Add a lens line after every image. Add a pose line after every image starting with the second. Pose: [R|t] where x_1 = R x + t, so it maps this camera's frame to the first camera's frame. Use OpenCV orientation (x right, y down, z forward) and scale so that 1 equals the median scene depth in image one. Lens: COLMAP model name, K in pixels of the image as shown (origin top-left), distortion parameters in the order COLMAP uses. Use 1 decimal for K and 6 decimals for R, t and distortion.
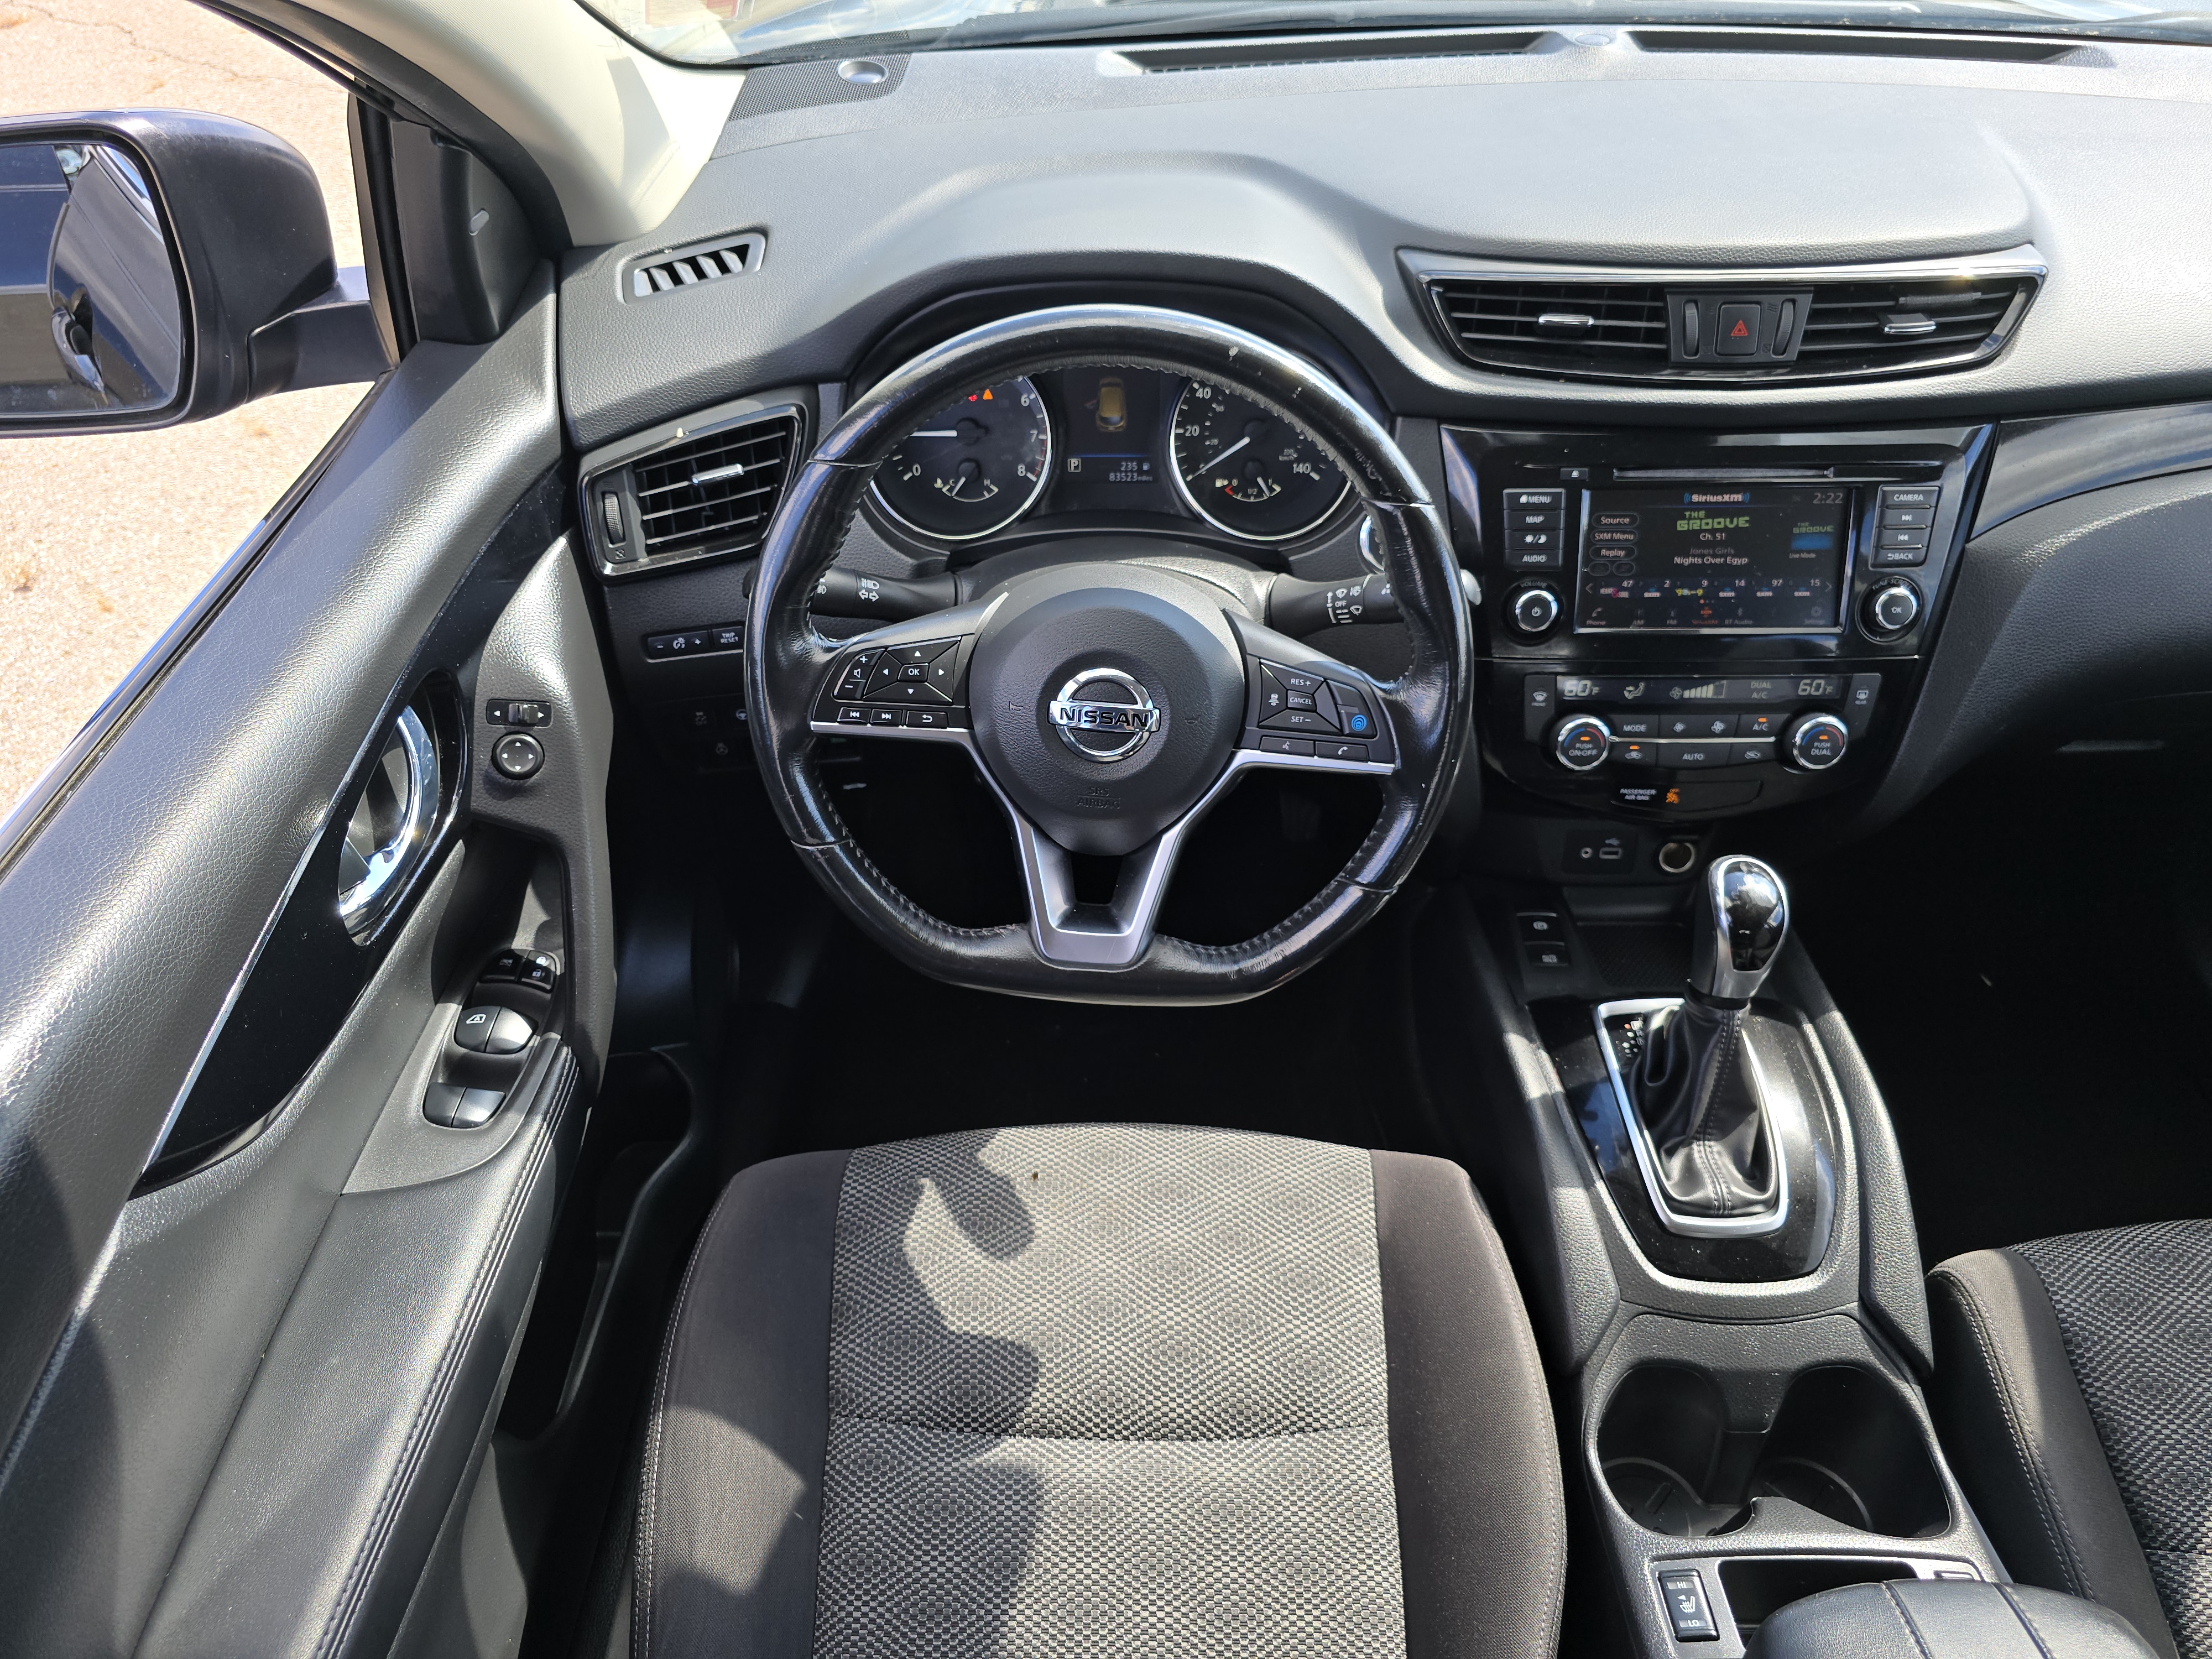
lens RADIAL K [[1511.0, 0, 1130.9], [0, 1511.0, 825.4], [0, 0, 1]] dist [0.061434, -0.069426]
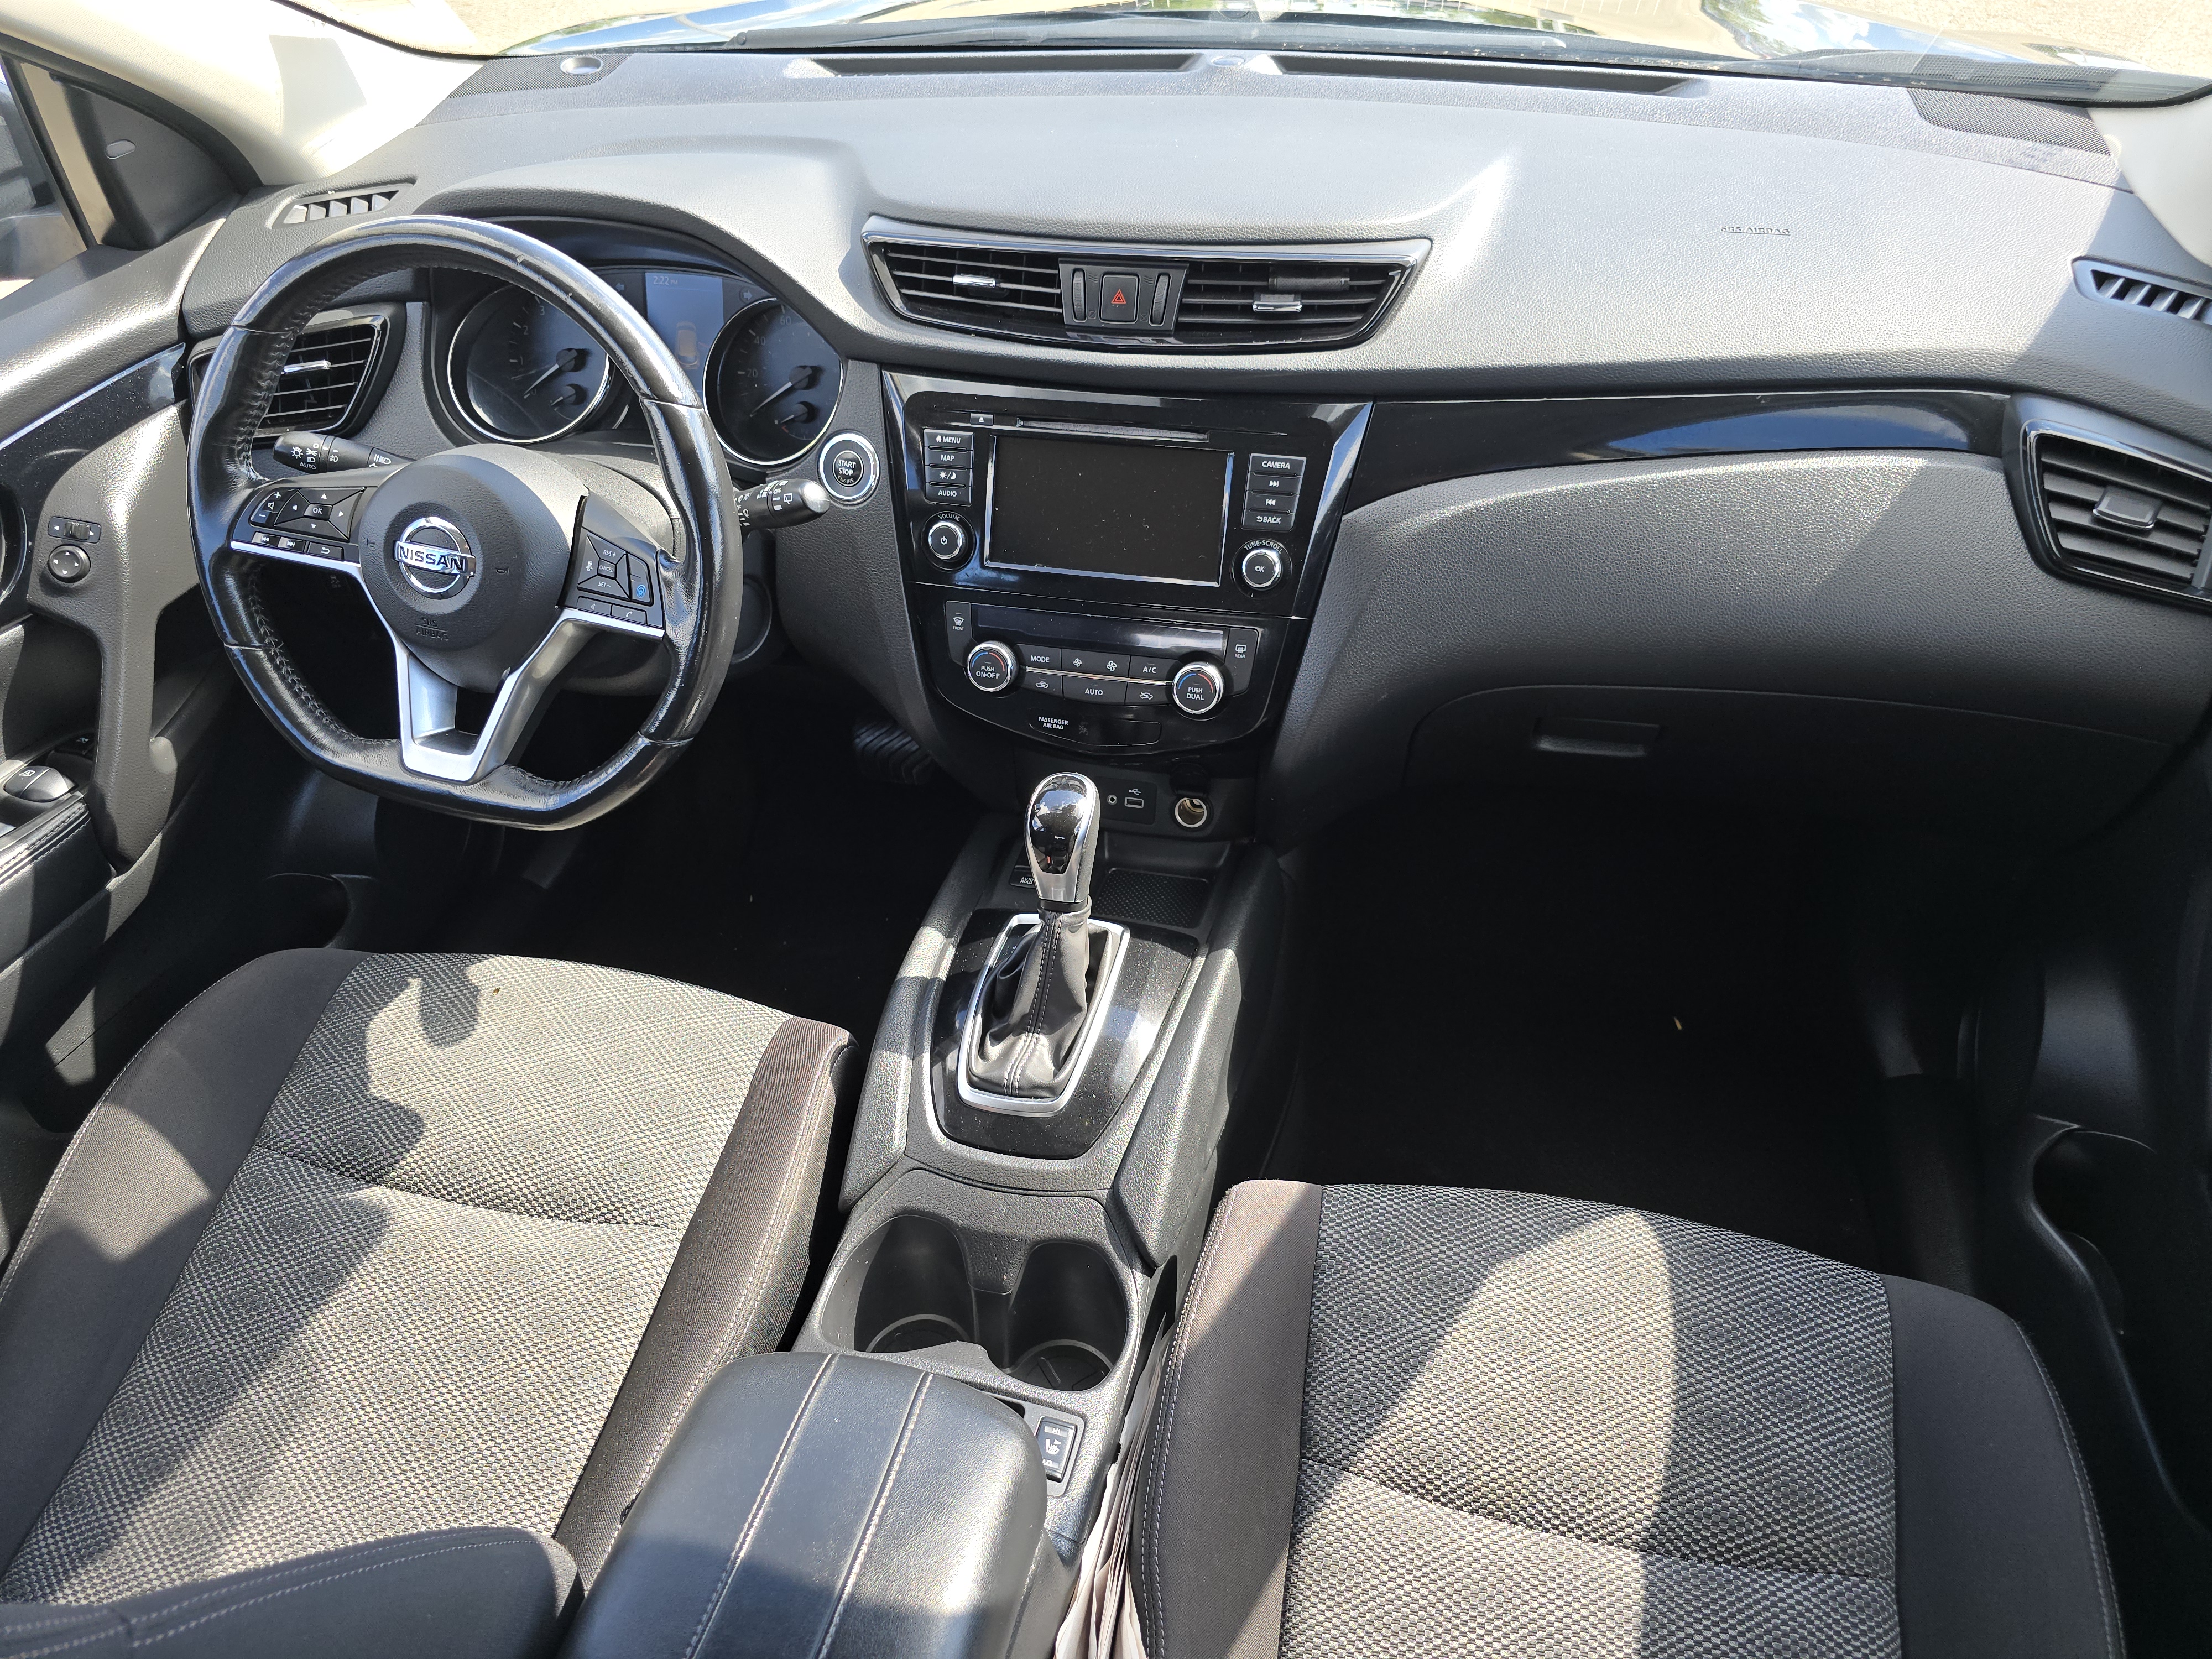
lens RADIAL K [[1476.2, 0, 1106.0], [0, 1476.2, 829.5], [0, 0, 1]] dist [0.081674, -0.104235]
pose [[0.975295, 0.122370, -0.183915, 0.605489], [-0.129342, 0.991250, -0.026359, 0.082822], [0.179080, 0.049495, 0.982589, -0.040810]]
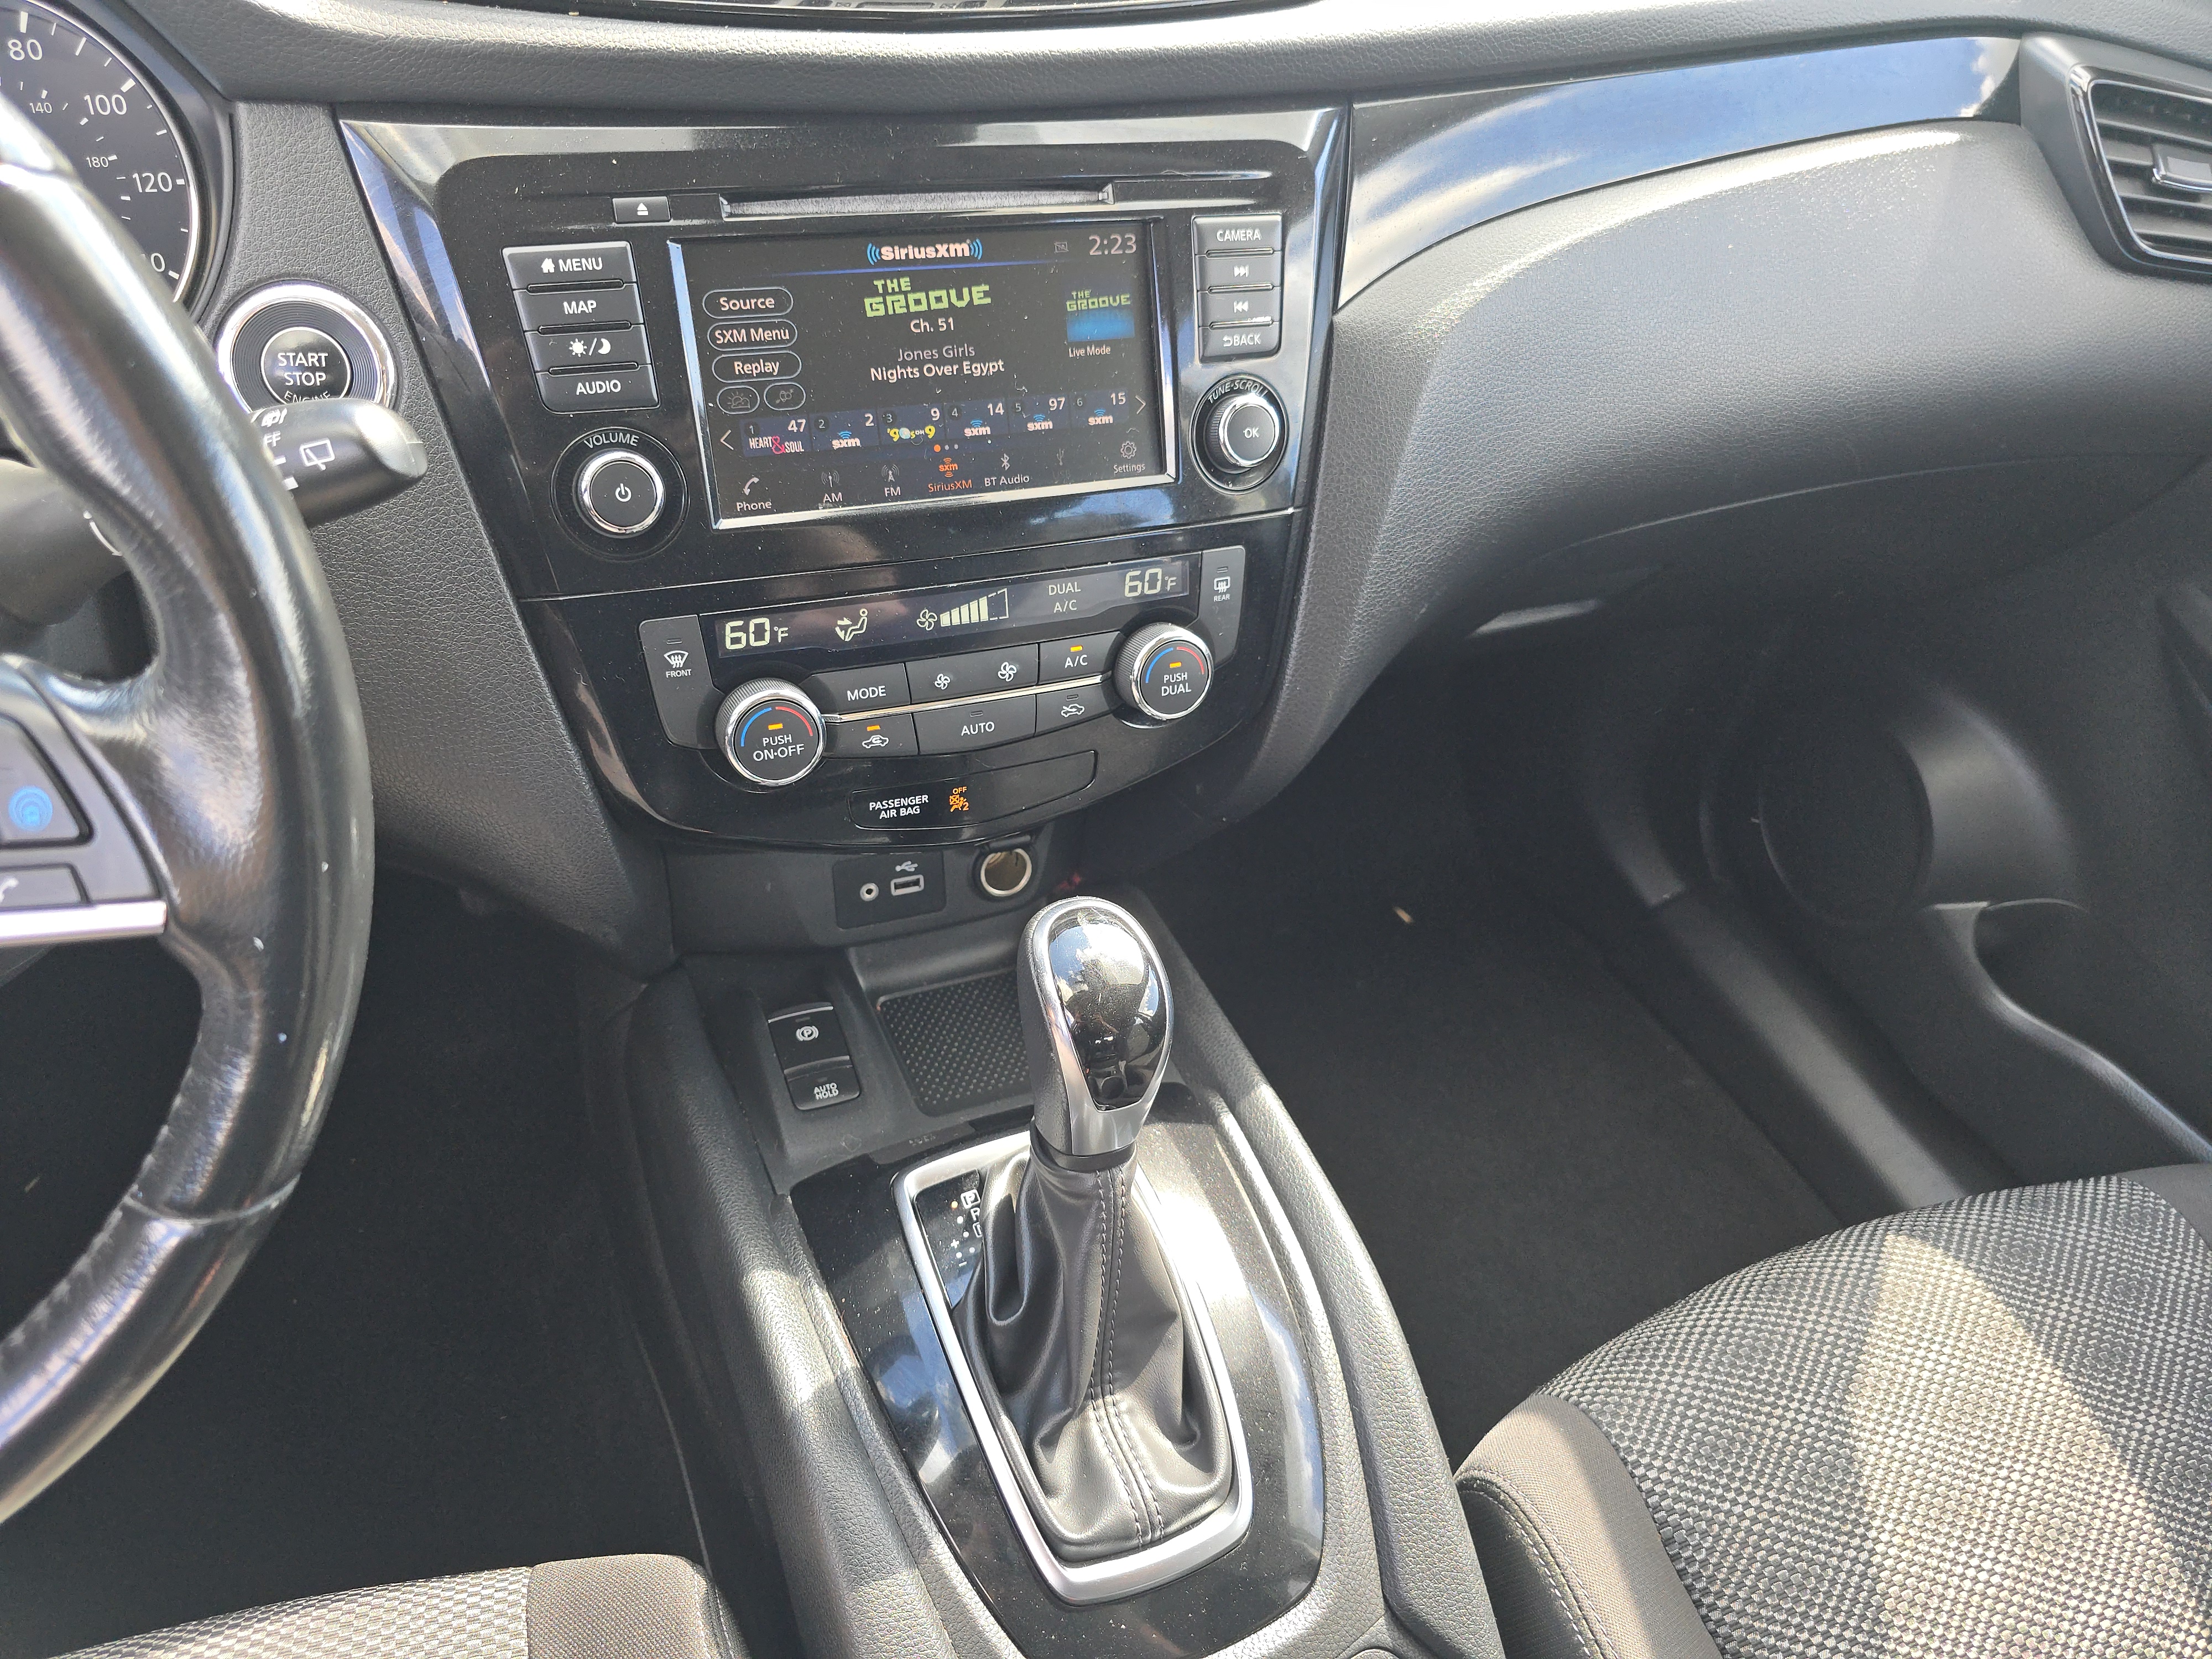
lens RADIAL K [[1498.6, 0, 1106.0], [0, 1498.6, 829.5], [0, 0, 1]] dist [0.028425, -0.039721]
pose [[0.919489, -0.176450, 0.351291, 0.217809], [0.166257, 0.984302, 0.059234, -0.034109], [-0.356228, 0.003939, 0.934391, 0.476204]]
